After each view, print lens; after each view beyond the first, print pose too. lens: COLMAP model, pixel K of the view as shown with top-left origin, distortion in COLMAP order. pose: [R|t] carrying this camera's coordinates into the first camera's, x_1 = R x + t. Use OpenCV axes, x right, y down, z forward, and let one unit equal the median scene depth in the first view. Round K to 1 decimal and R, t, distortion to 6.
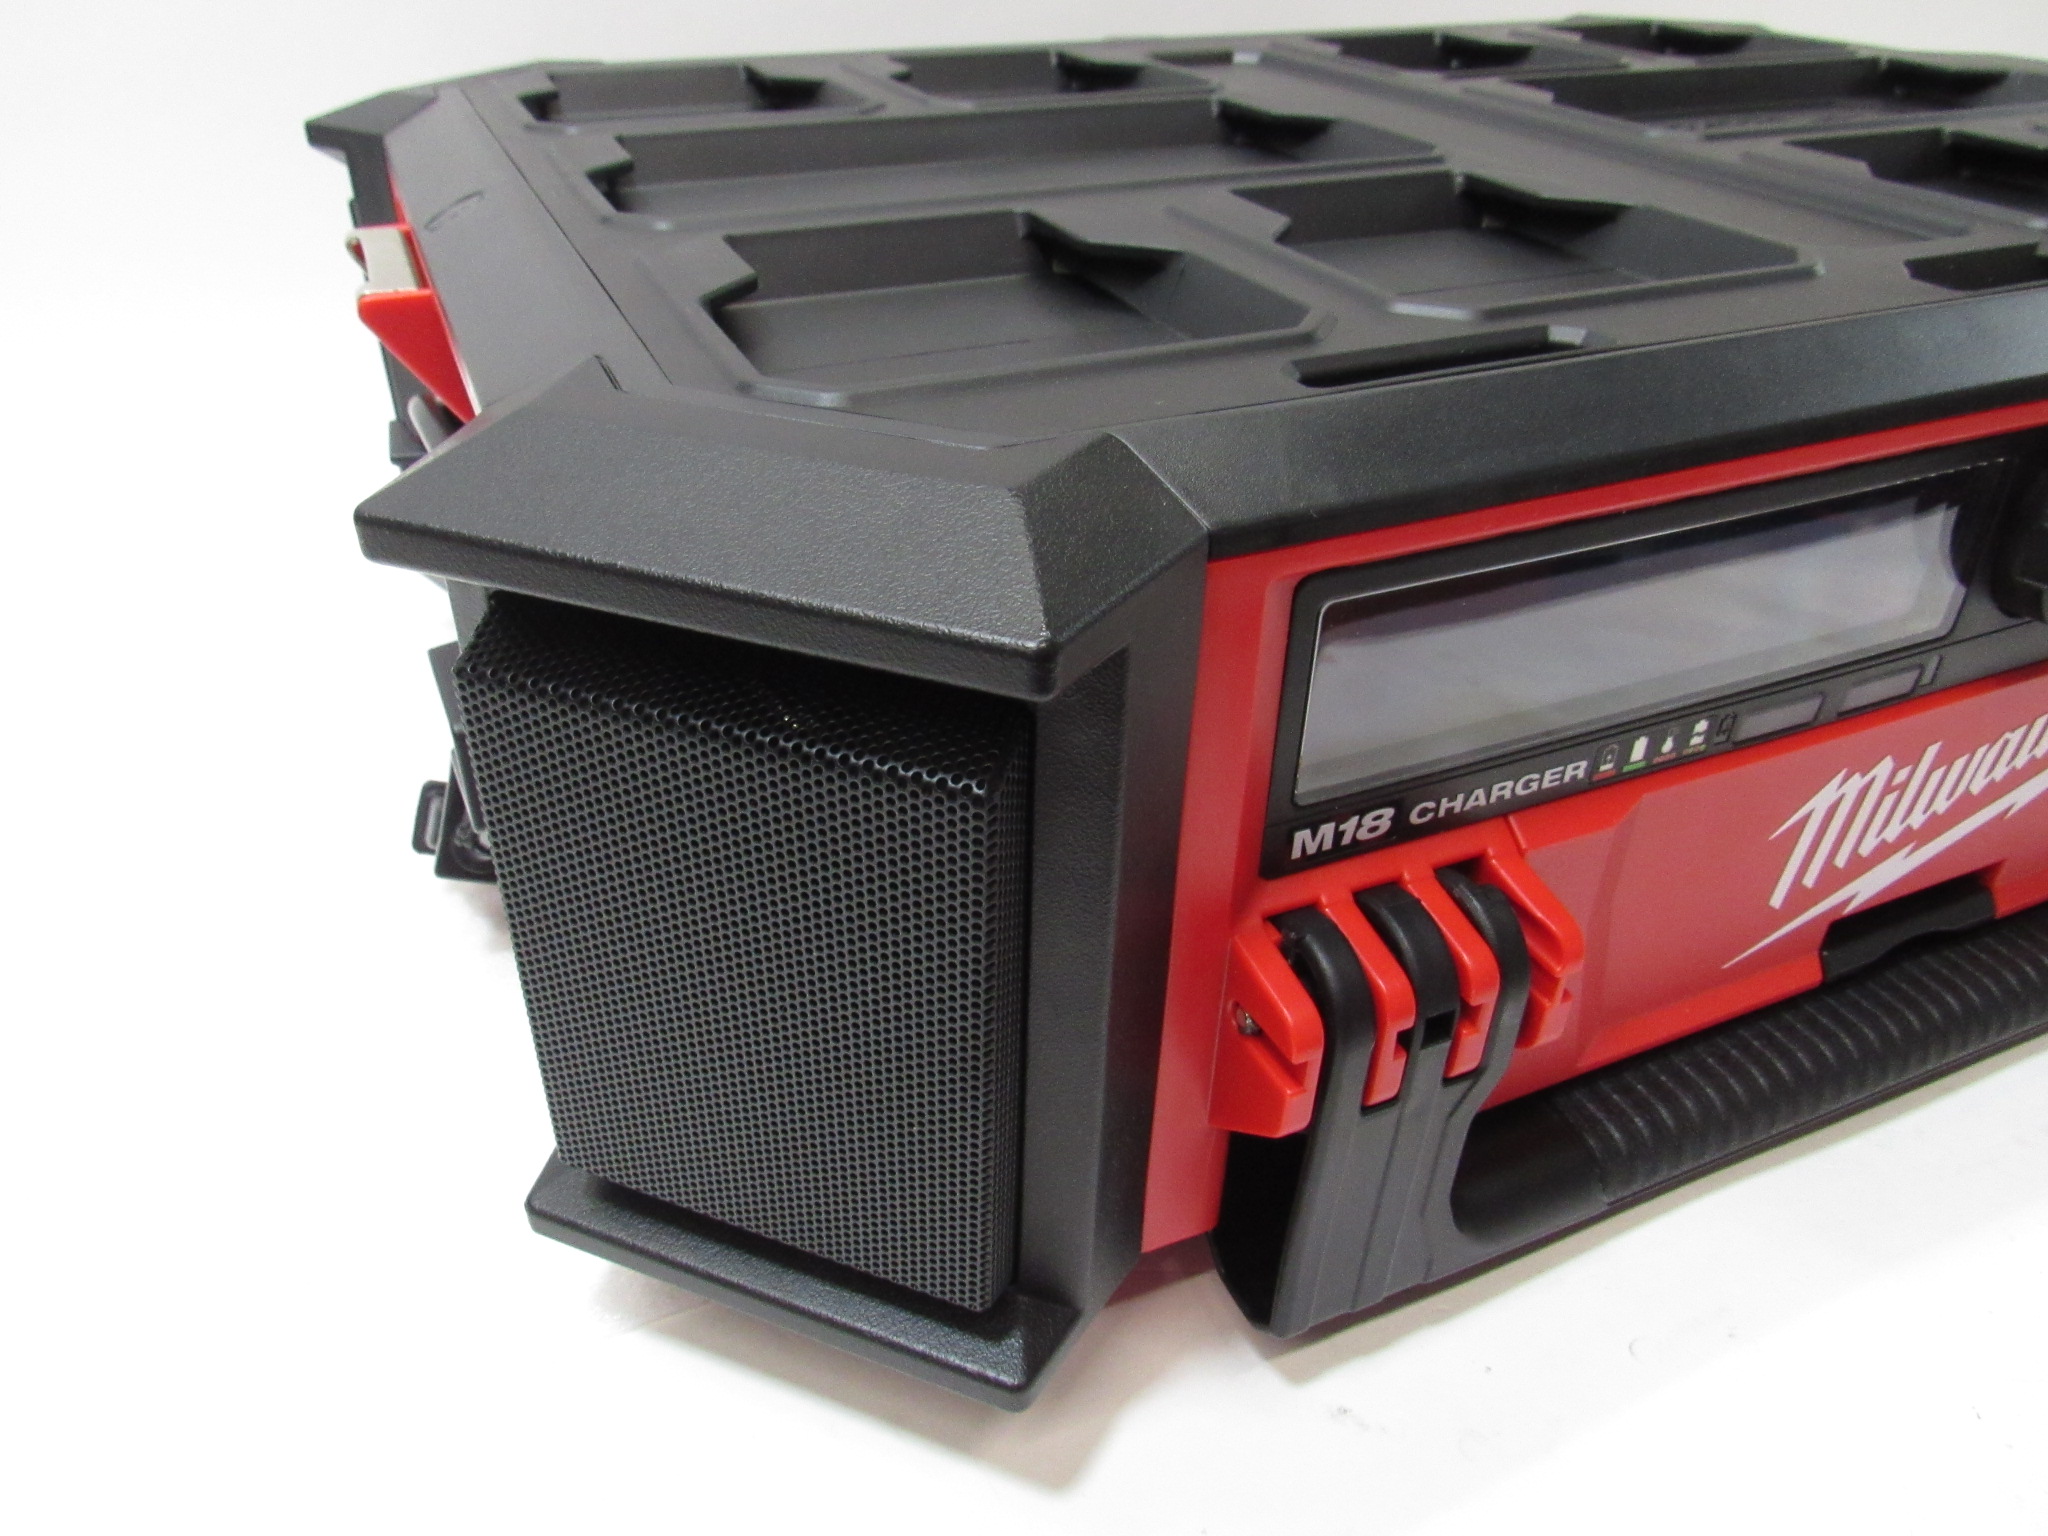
lens RADIAL K [[1454.4, 0, 1023.8], [0, 1454.4, 764.7], [0, 0, 1]] dist [-0.012436, 0.000816]
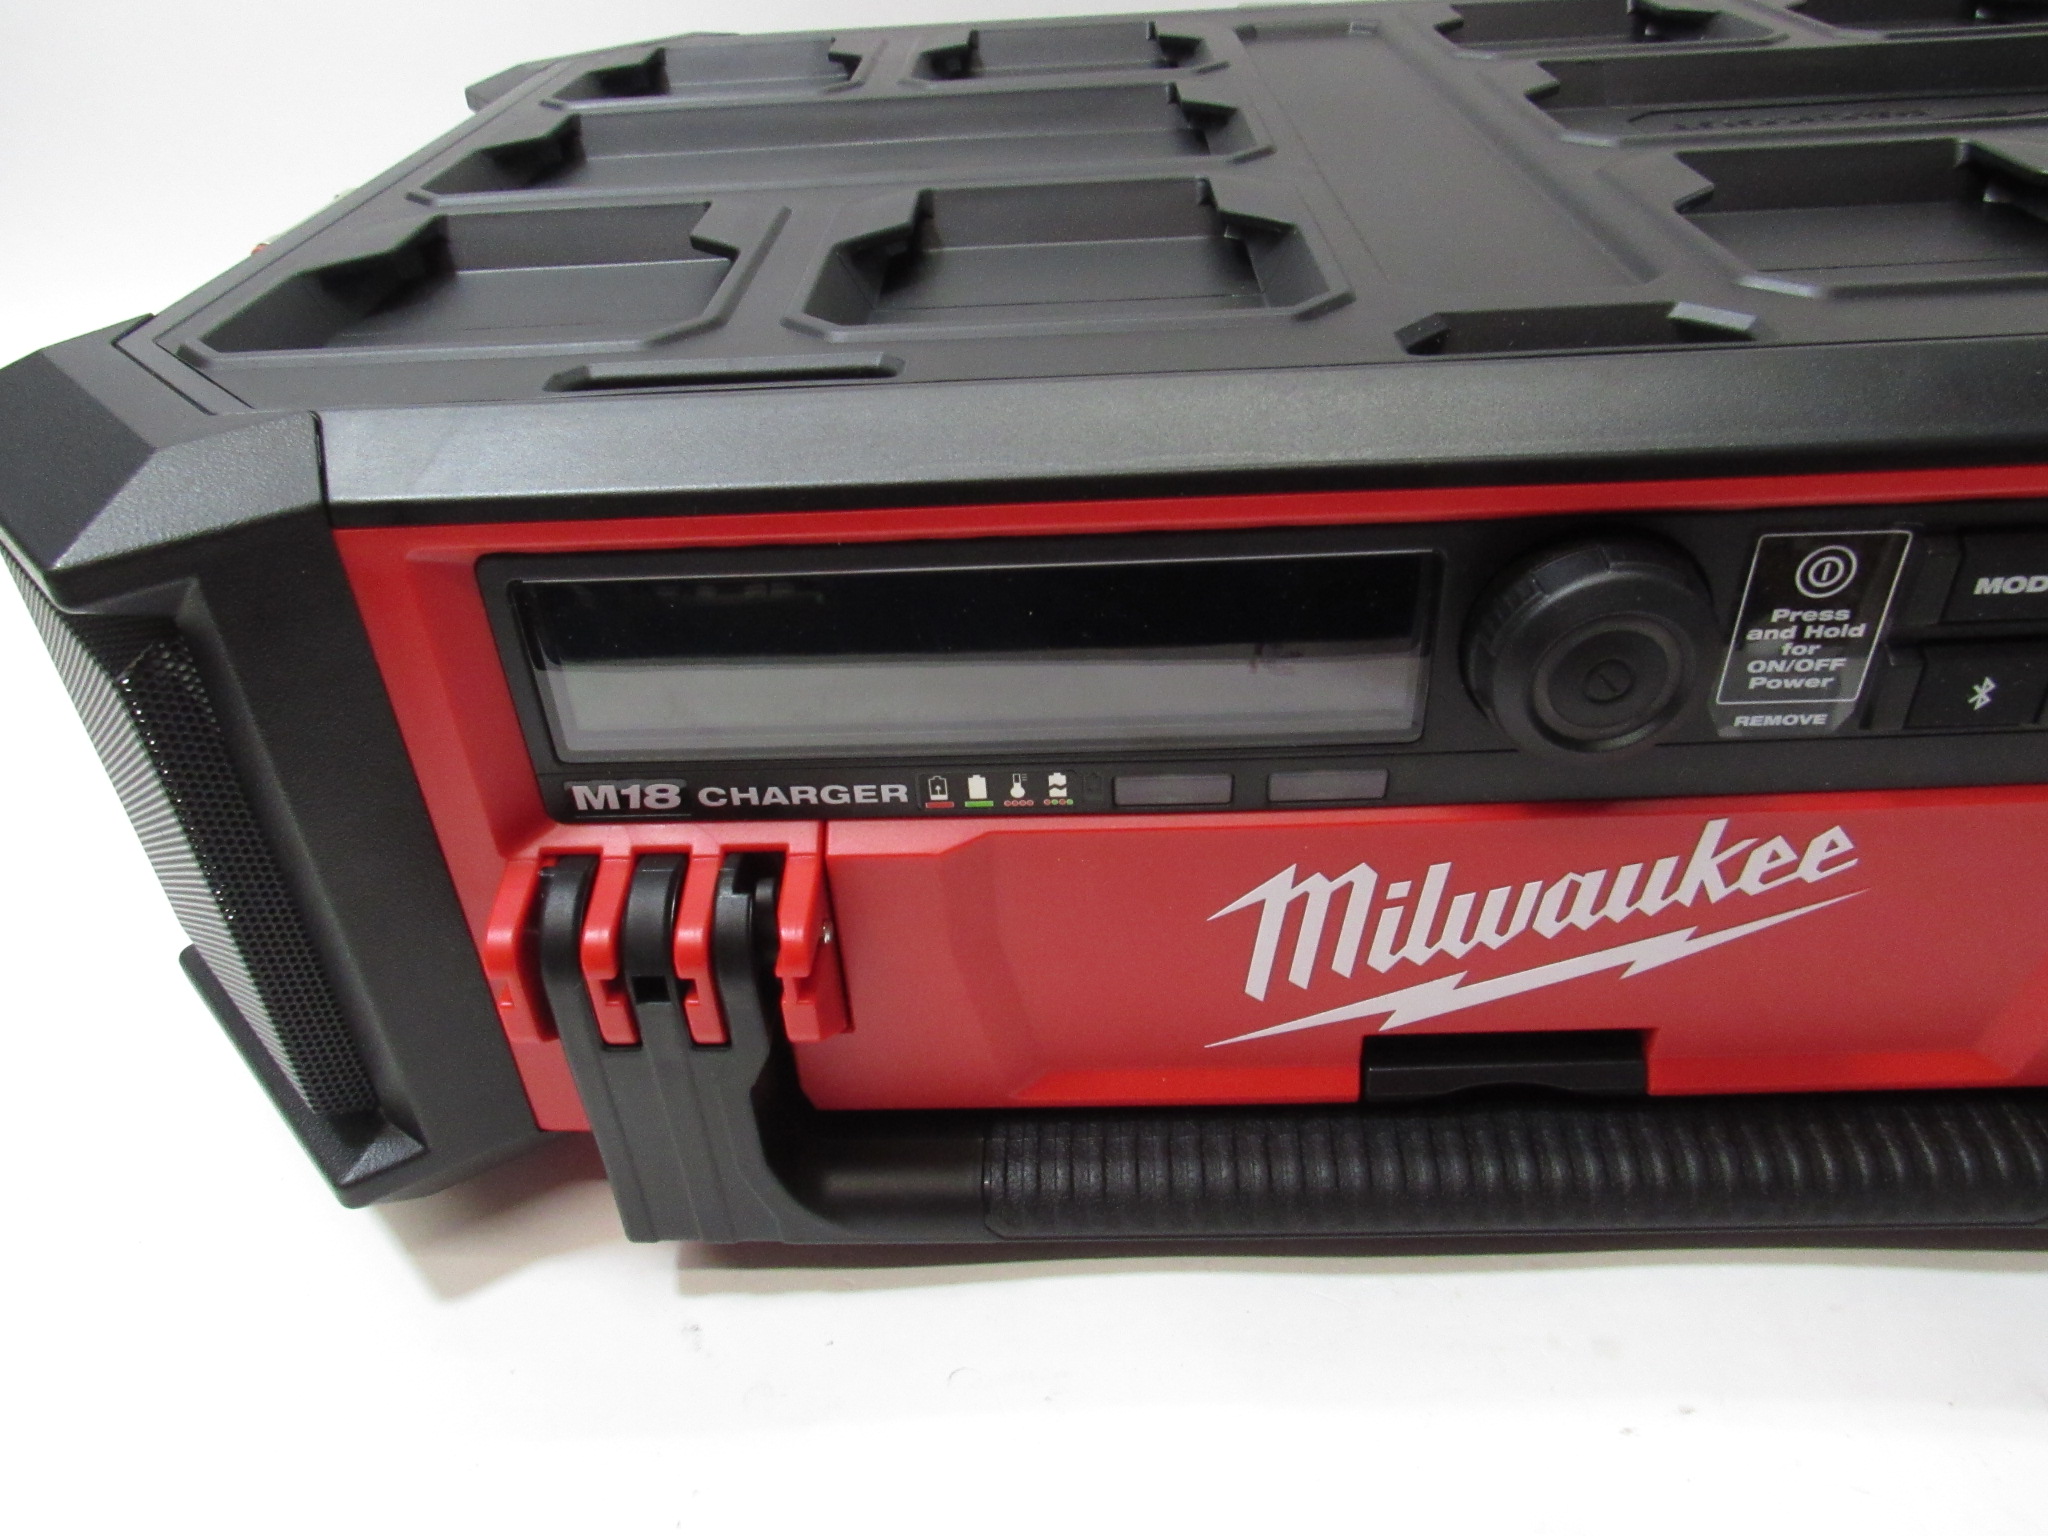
lens RADIAL K [[1454.4, 0, 1021.2], [0, 1454.4, 769.3], [0, 0, 1]] dist [-0.012436, 0.000816]
pose [[0.904853, 0.203703, -0.373827, 0.802904], [-0.187723, 0.979032, 0.079101, -0.104378], [0.382102, -0.001399, 0.924119, 0.088836]]
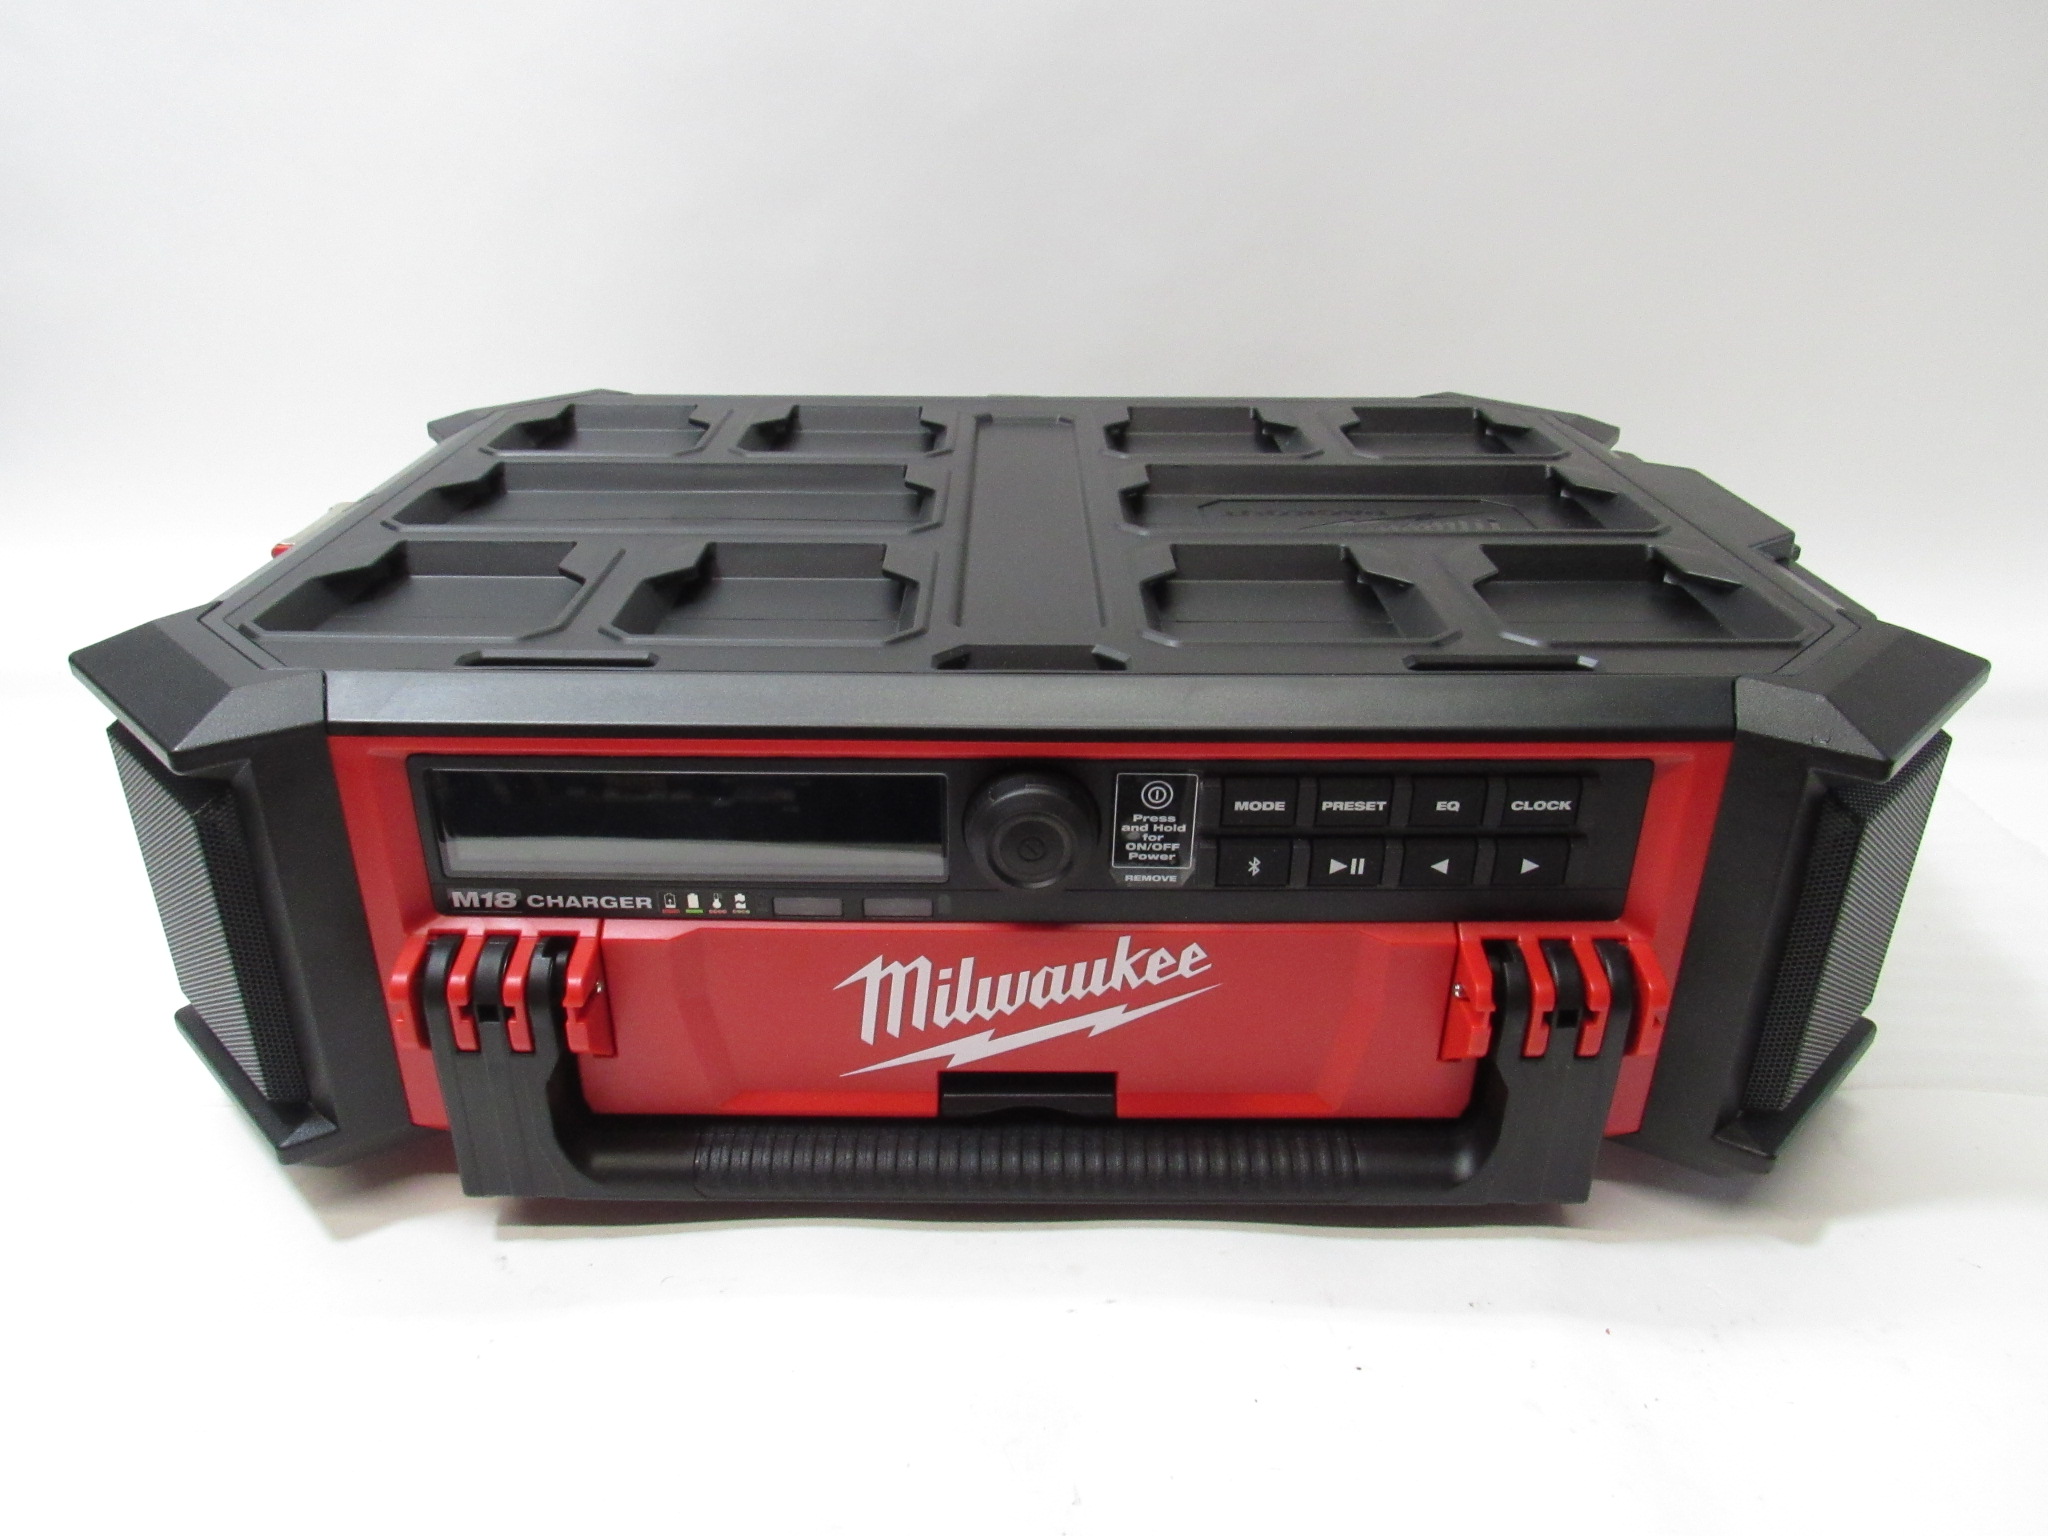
lens RADIAL K [[1454.4, 0, 1027.4], [0, 1454.4, 782.7], [0, 0, 1]] dist [-0.012436, 0.000816]
pose [[0.917930, 0.186630, -0.350105, 1.321513], [-0.225683, 0.971394, -0.073893, -0.104919], [0.326299, 0.146842, 0.933791, -0.468498]]
